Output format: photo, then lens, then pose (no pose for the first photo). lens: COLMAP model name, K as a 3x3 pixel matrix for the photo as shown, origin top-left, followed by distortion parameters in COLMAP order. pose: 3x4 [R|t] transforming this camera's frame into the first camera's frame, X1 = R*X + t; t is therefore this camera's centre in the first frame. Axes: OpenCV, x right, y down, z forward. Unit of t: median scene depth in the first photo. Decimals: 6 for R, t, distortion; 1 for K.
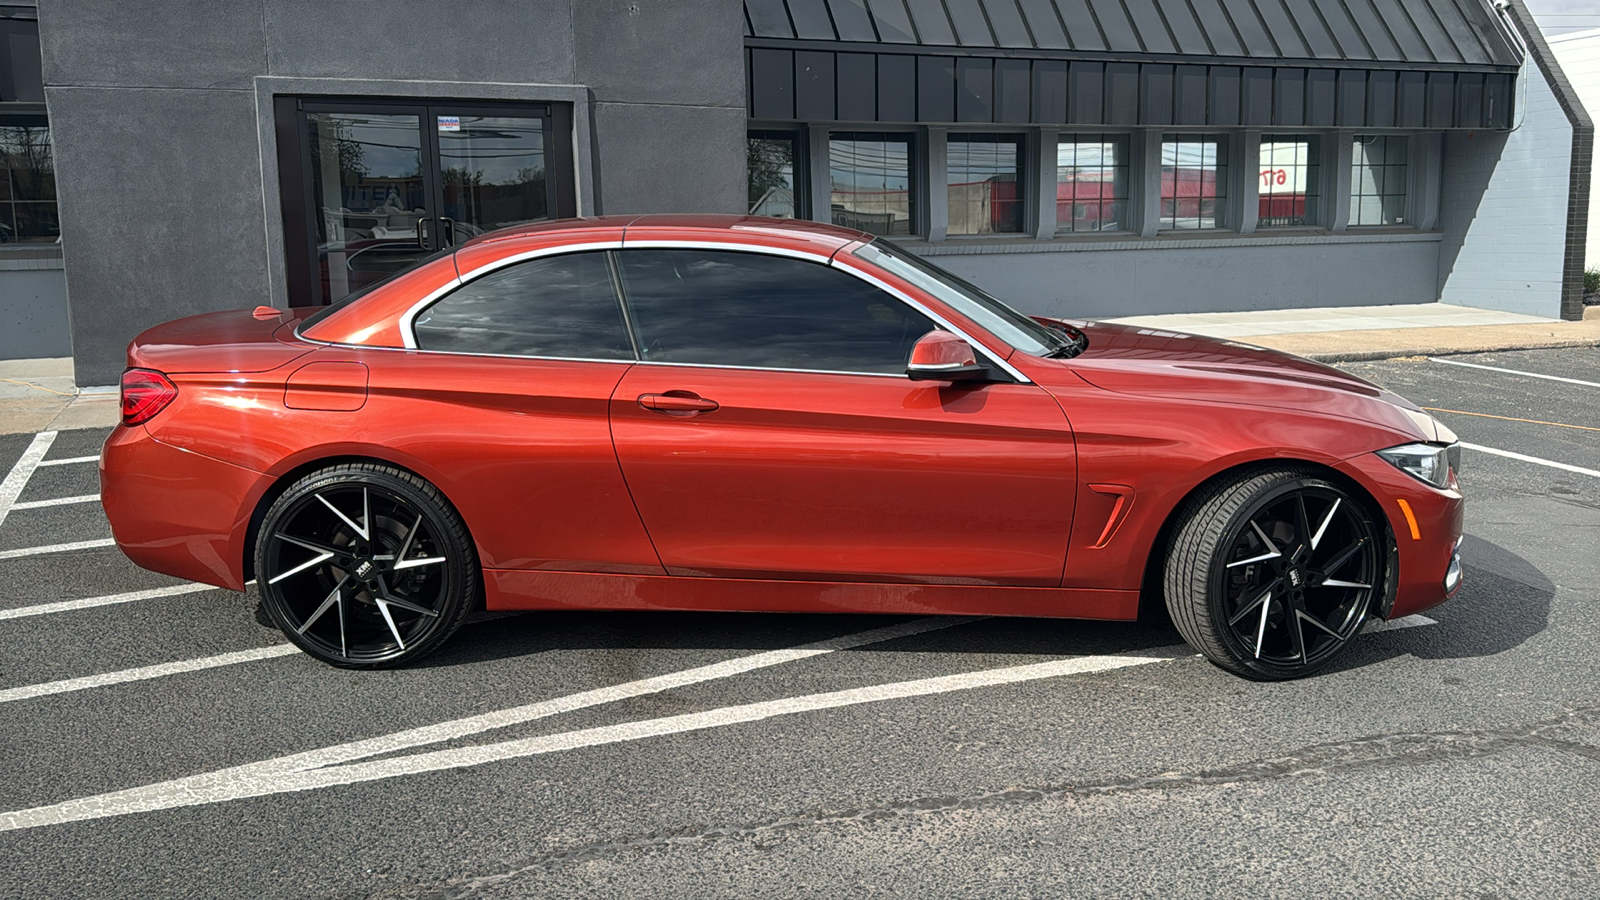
lens RADIAL K [[1369.8, 0, 792.3], [0, 1369.8, 440.1], [0, 0, 1]] dist [0.091281, -0.150471]
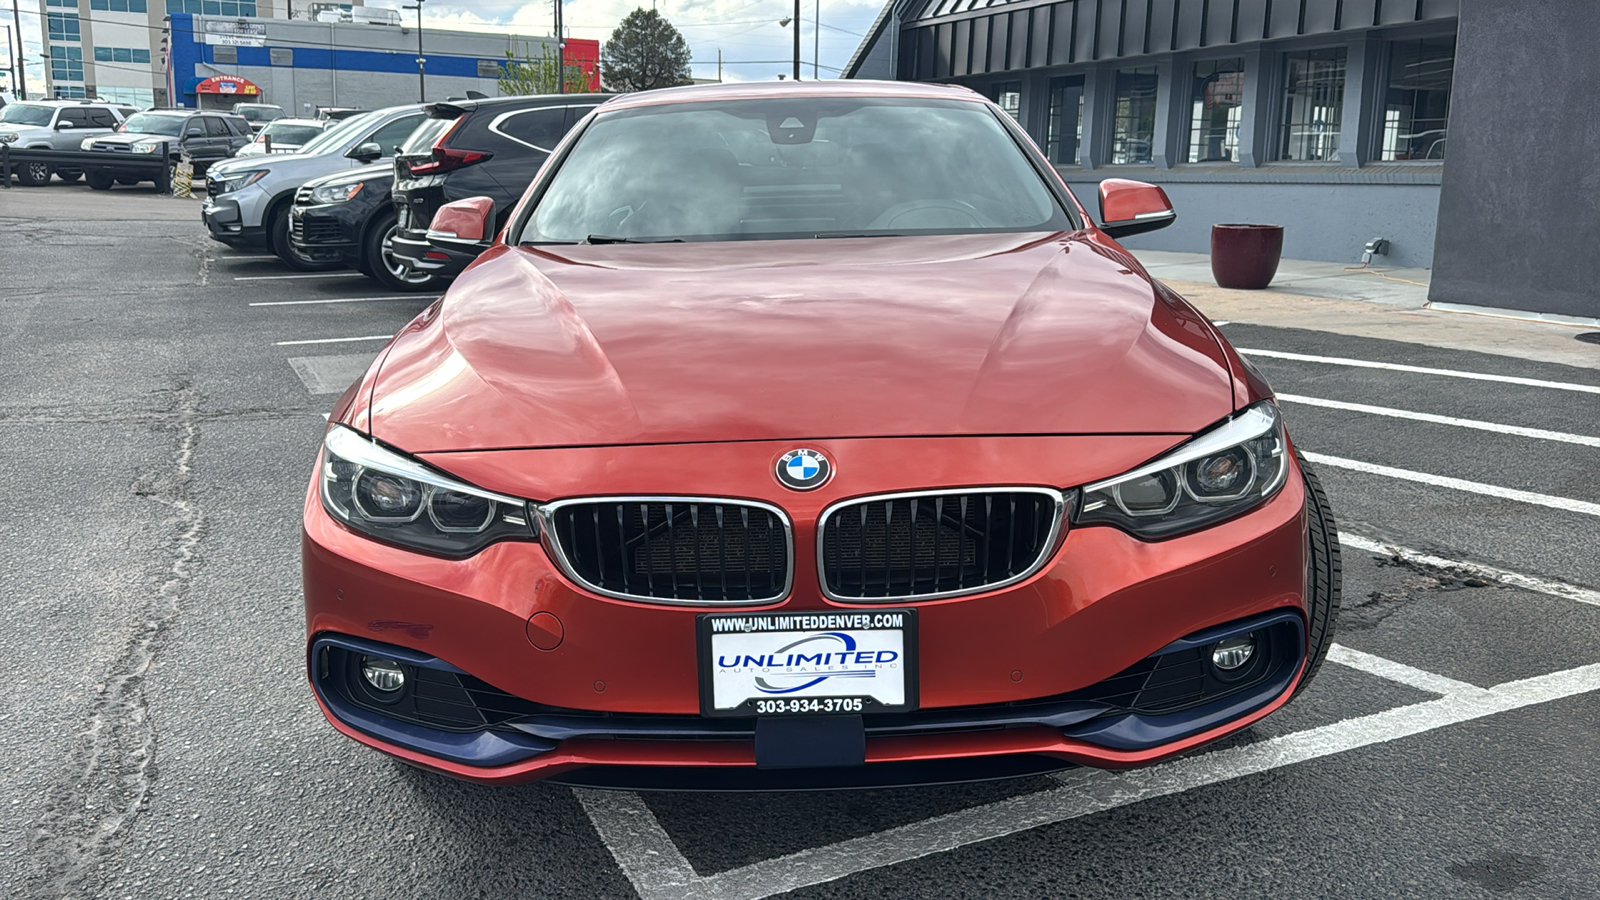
lens RADIAL K [[1369.8, 0, 792.3], [0, 1369.8, 440.1], [0, 0, 1]] dist [0.091281, -0.150471]
pose [[0.052709, 0.200582, -0.978258, 0.437211], [-0.163330, 0.968160, 0.189711, -0.055740], [0.985162, 0.149780, 0.083792, 0.490161]]
